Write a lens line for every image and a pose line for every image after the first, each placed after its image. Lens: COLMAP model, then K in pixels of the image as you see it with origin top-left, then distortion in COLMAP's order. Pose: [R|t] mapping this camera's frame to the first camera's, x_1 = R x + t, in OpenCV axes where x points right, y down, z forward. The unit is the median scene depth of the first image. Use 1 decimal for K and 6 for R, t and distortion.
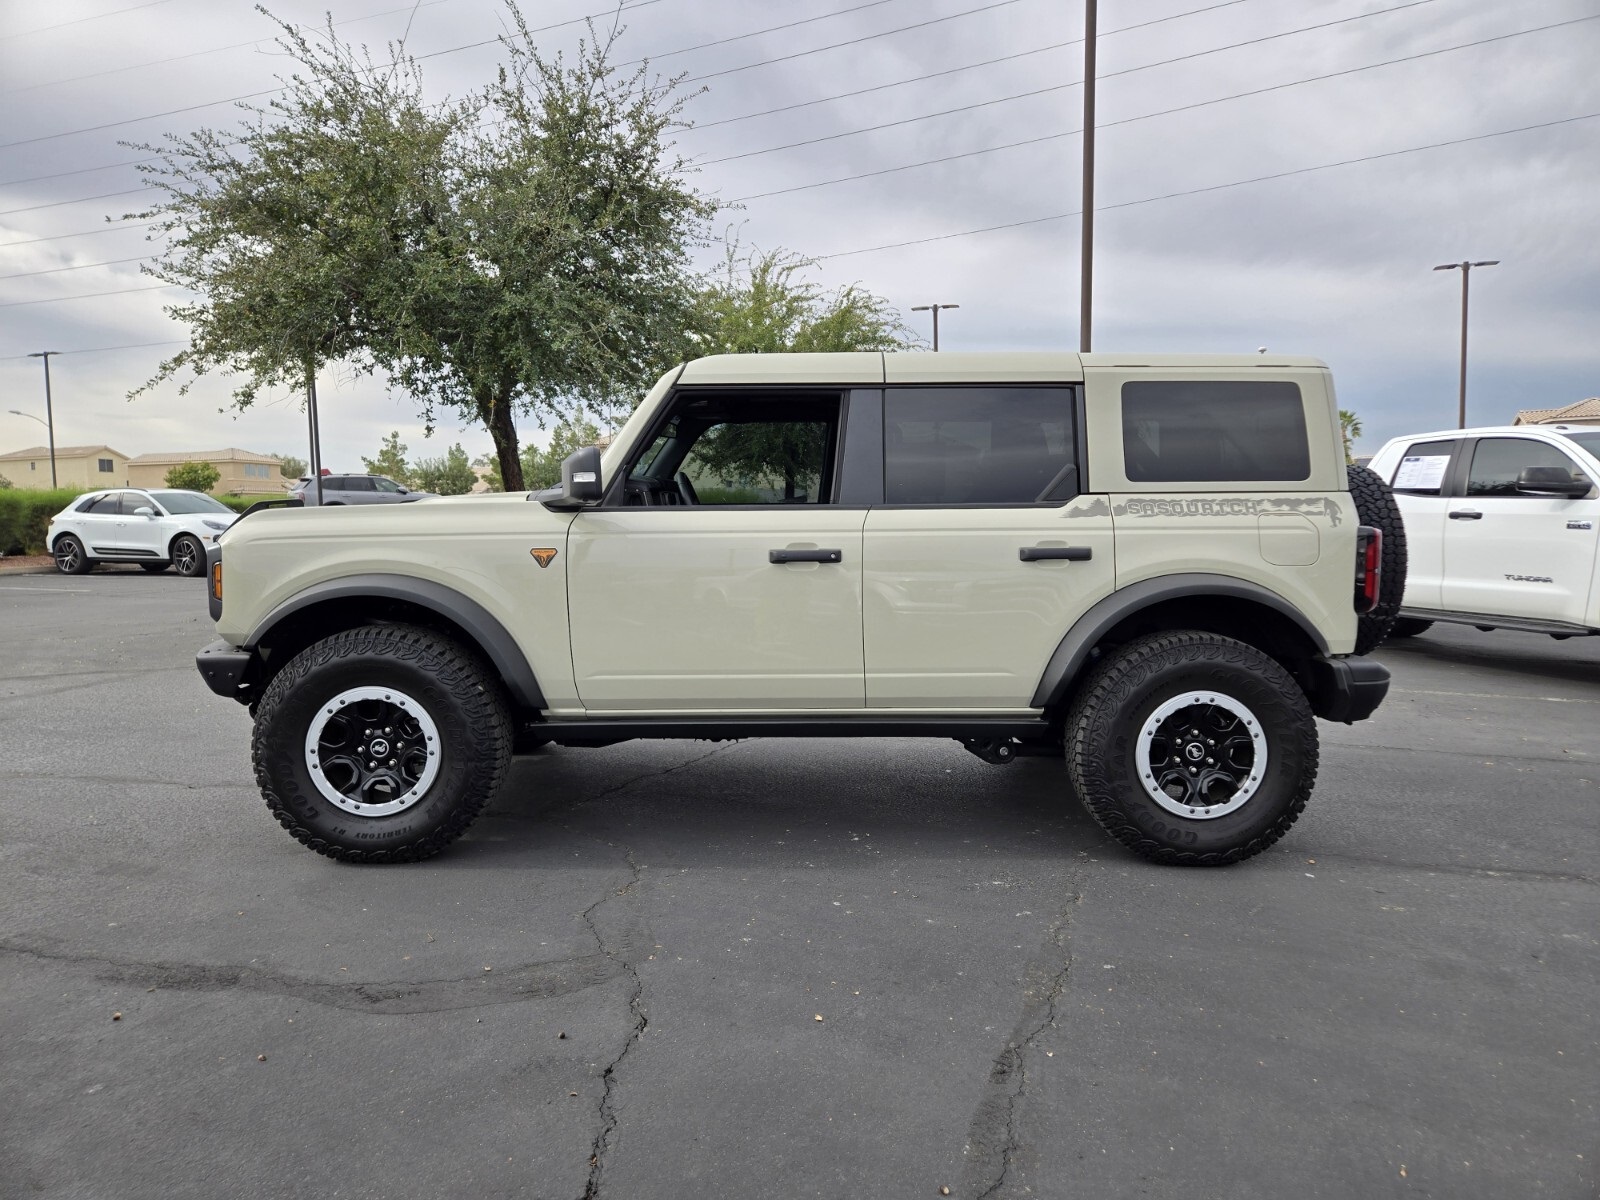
lens RADIAL K [[1131.7, 0, 800.0], [0, 1131.7, 600.0], [0, 0, 1]] dist [0.049082, -0.001885]
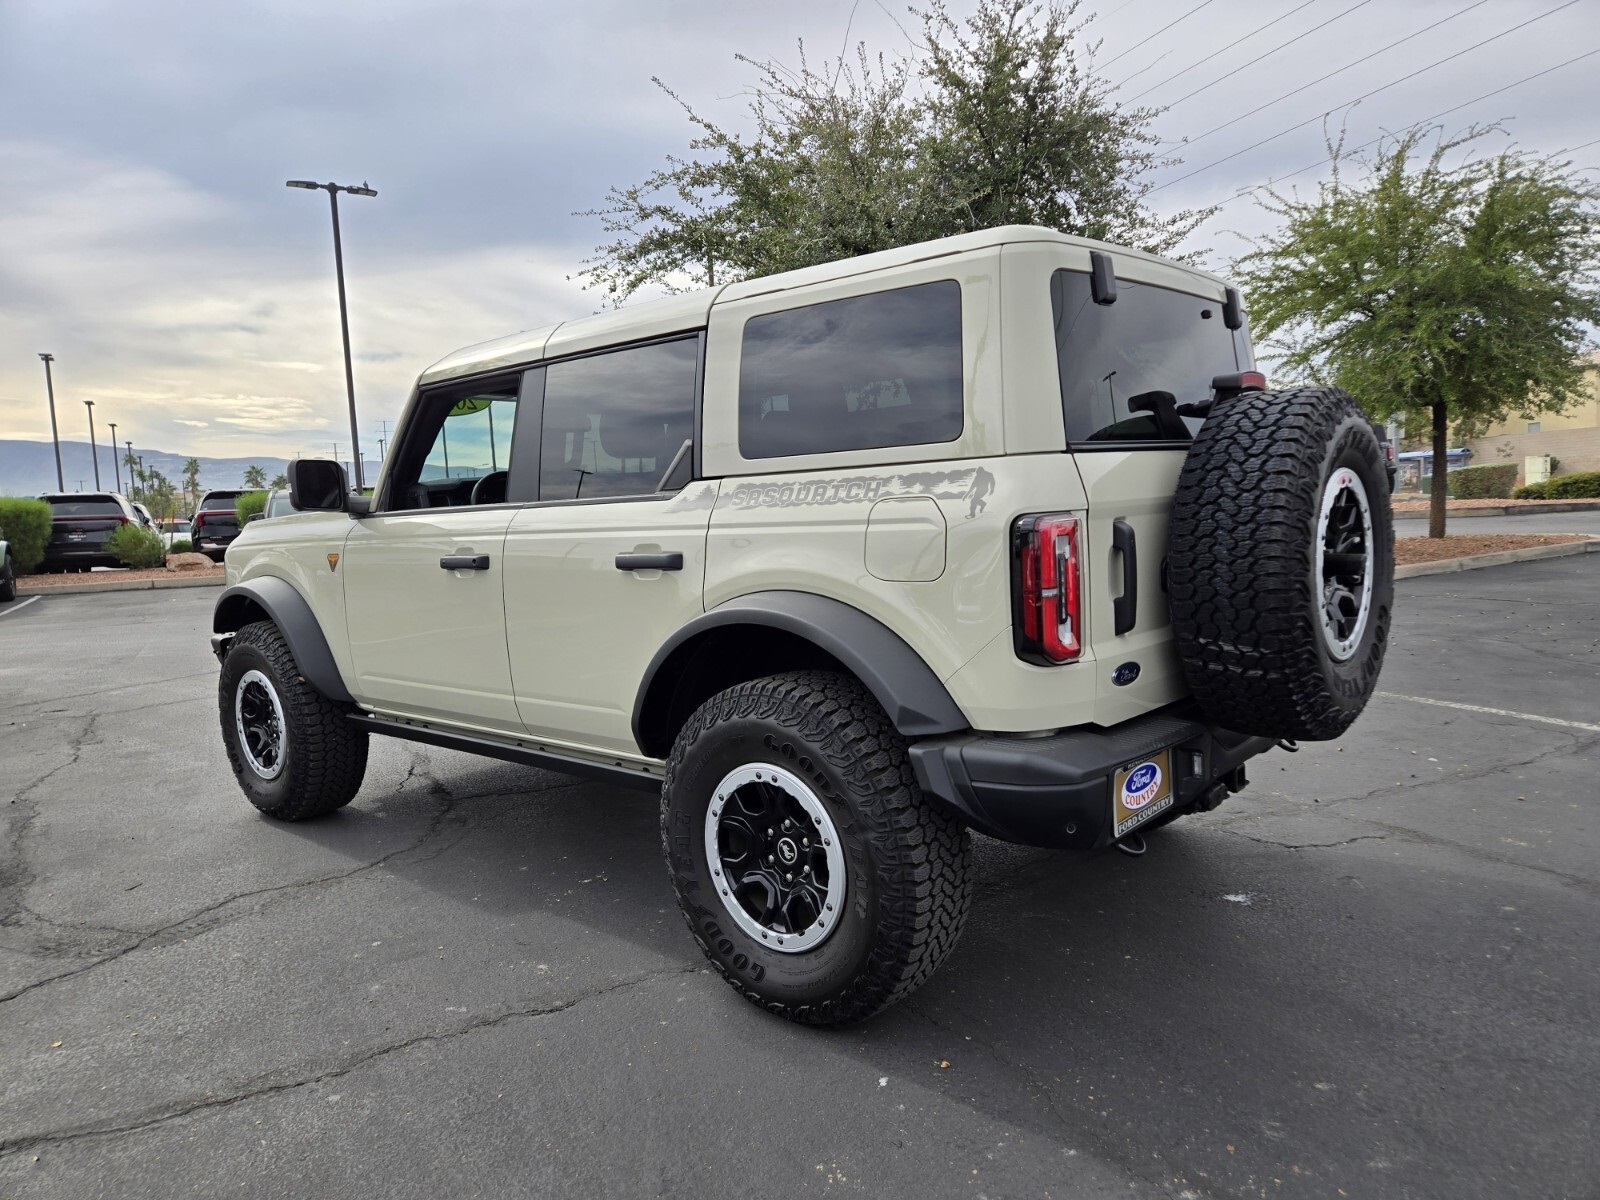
lens RADIAL K [[1131.7, 0, 800.0], [0, 1131.7, 600.0], [0, 0, 1]] dist [0.049082, -0.001885]
pose [[0.714485, 0.029861, -0.699013, 0.821744], [-0.009872, 0.999420, 0.032603, -0.039746], [0.699581, -0.016393, 0.714365, 0.518918]]
